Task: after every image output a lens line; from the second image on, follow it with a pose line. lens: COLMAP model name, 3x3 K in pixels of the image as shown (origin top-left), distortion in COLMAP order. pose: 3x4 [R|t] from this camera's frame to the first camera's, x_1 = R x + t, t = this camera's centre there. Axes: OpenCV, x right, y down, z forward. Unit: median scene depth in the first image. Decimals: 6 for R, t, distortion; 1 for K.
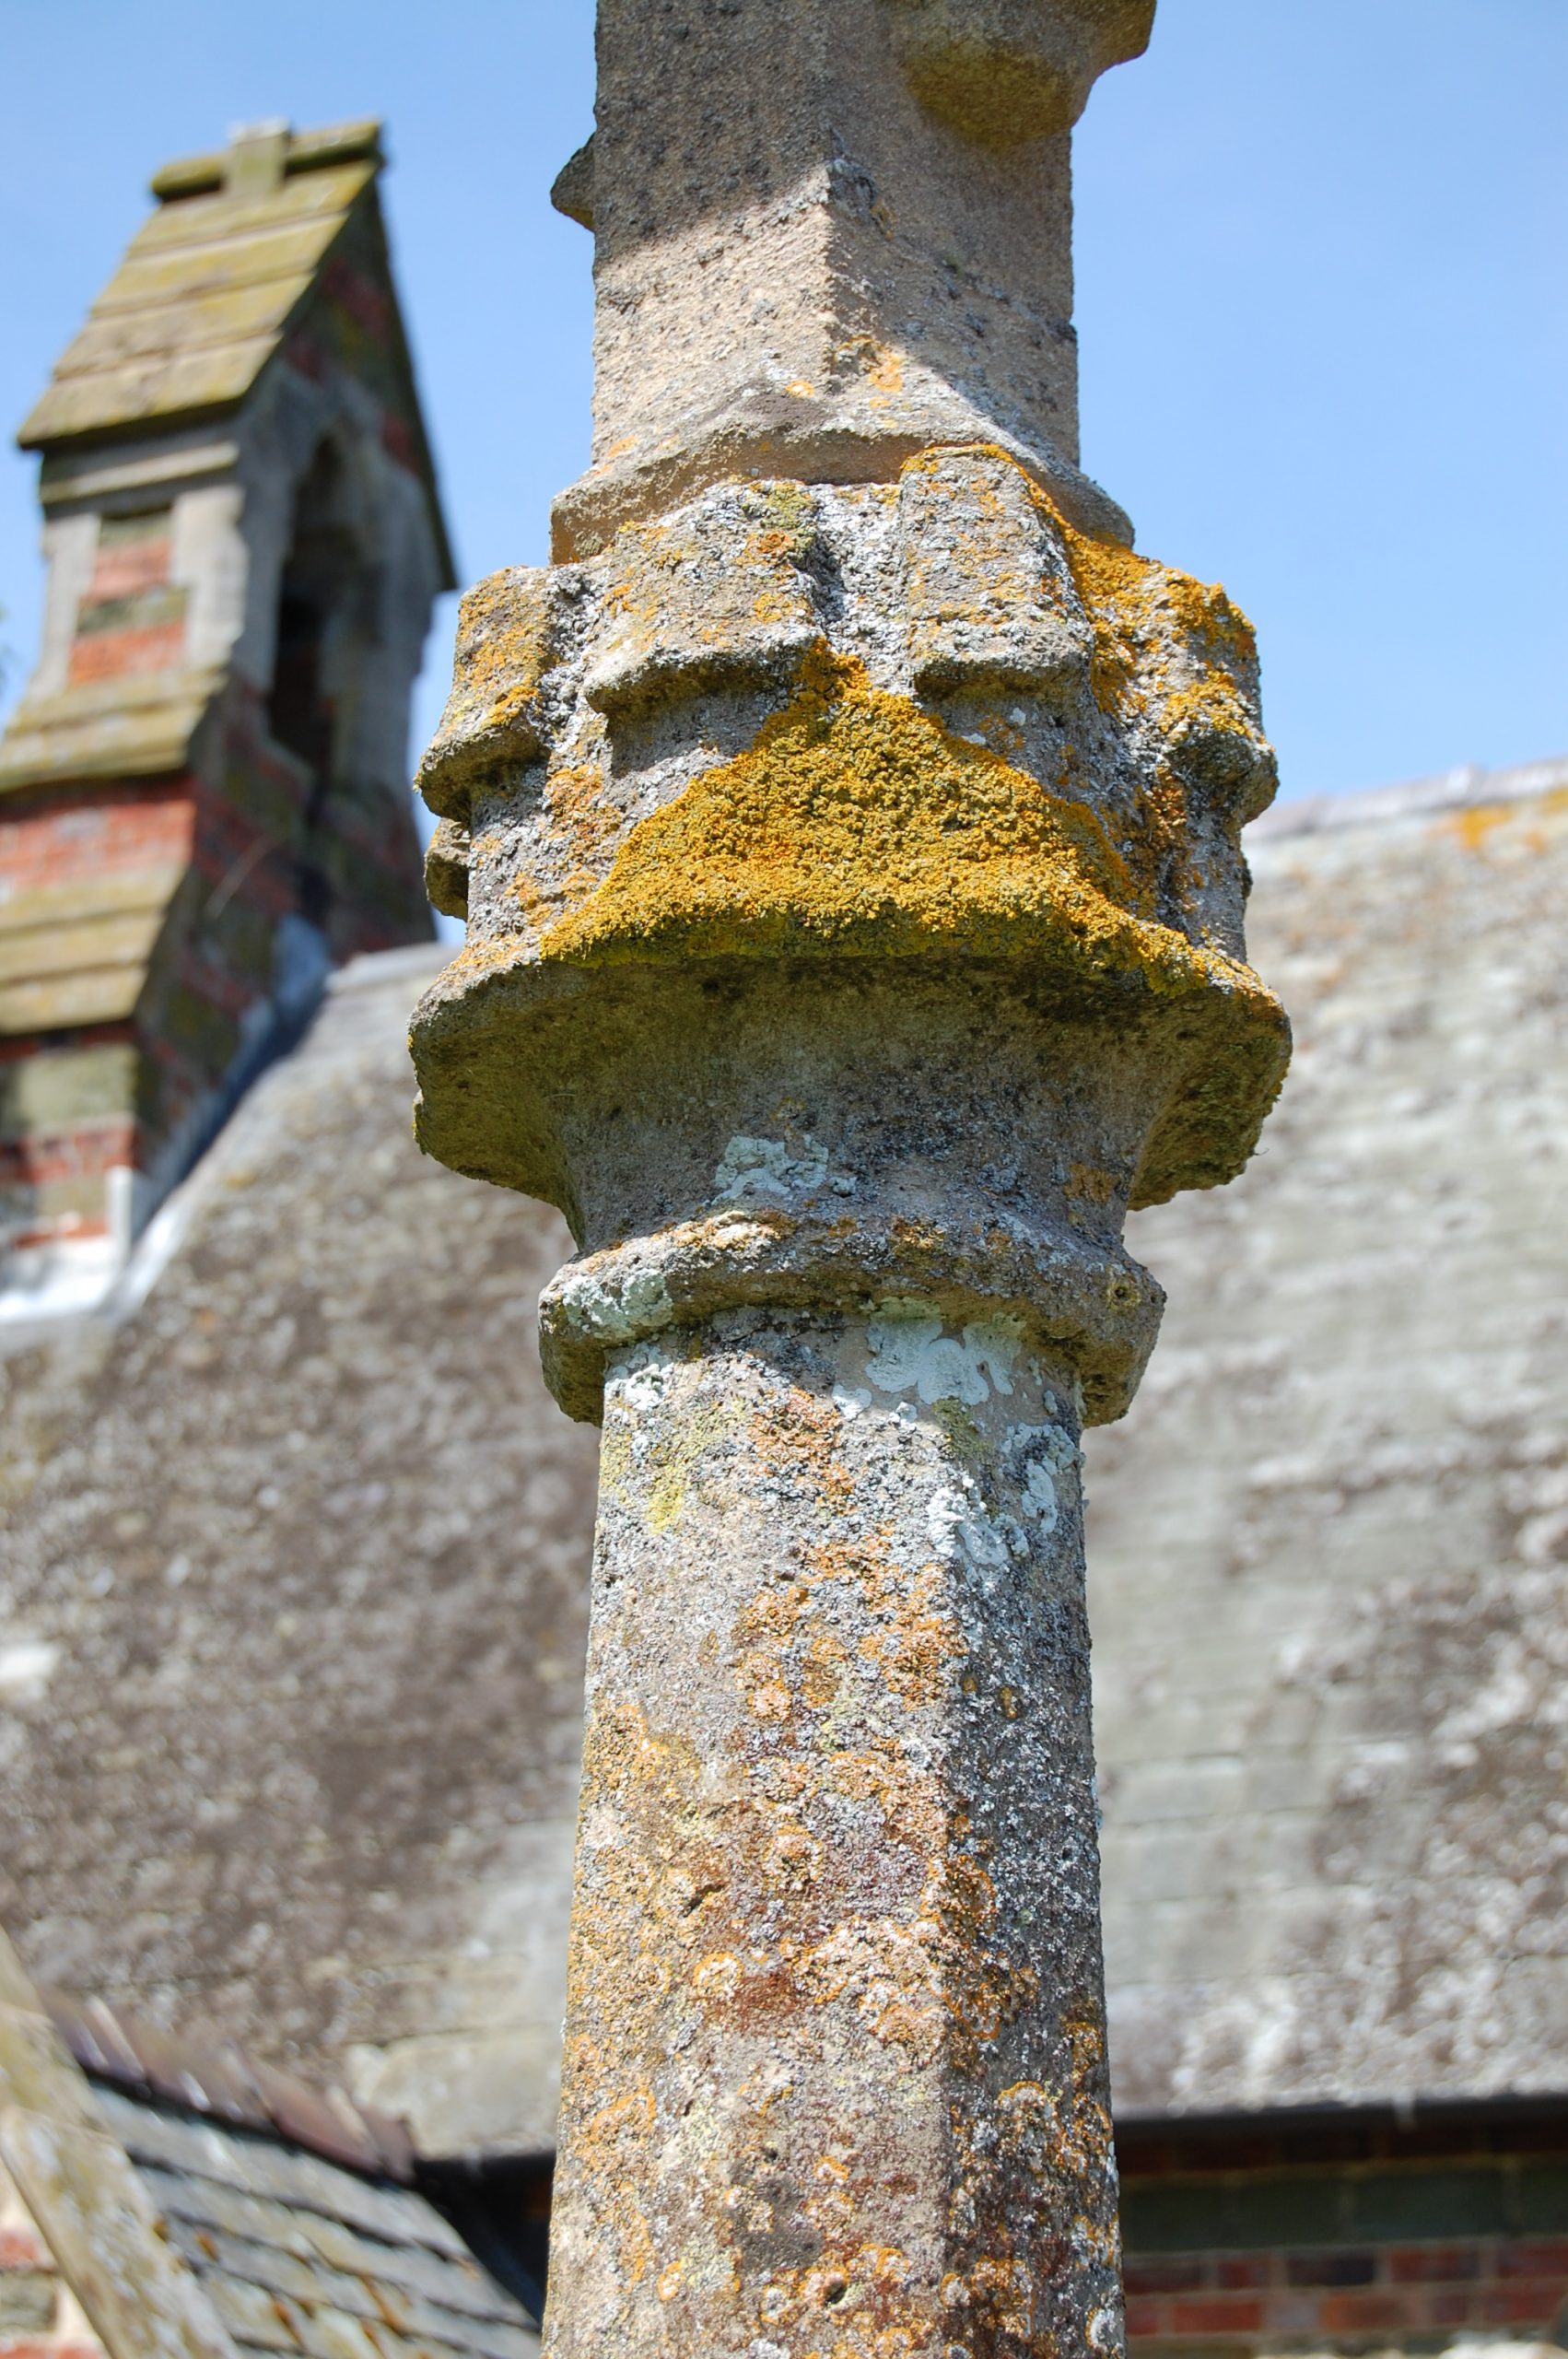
lens RADIAL K [[5193.9, 0, 784.0], [0, 5193.9, 1179.5], [0, 0, 1]] dist [-0.012914, -0.050882]
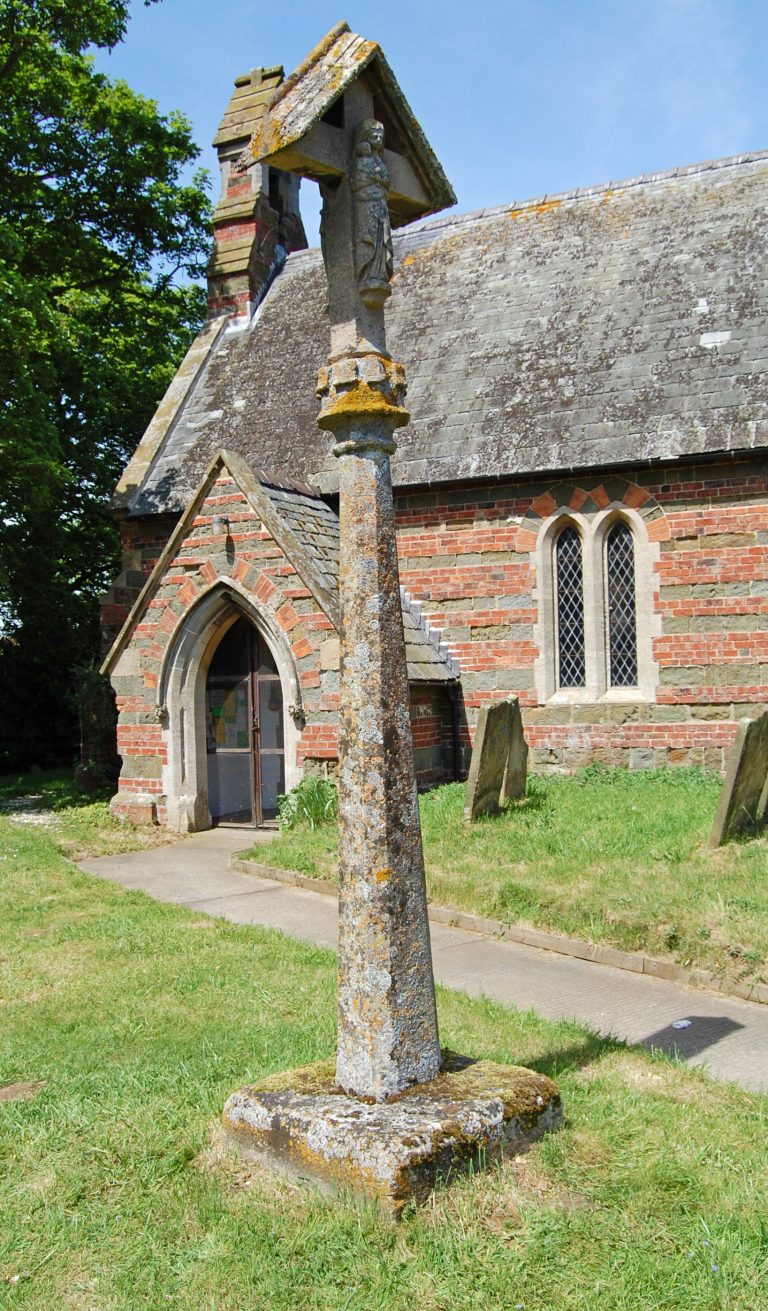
lens RADIAL K [[1101.8, 0, 384.0], [0, 1101.8, 655.5], [0, 0, 1]] dist [-0.053300, -0.002070]
pose [[0.998506, -0.050879, -0.019906, 0.009956], [0.054619, 0.938287, 0.341518, -0.043958], [0.001302, -0.342095, 0.939664, -0.150164]]
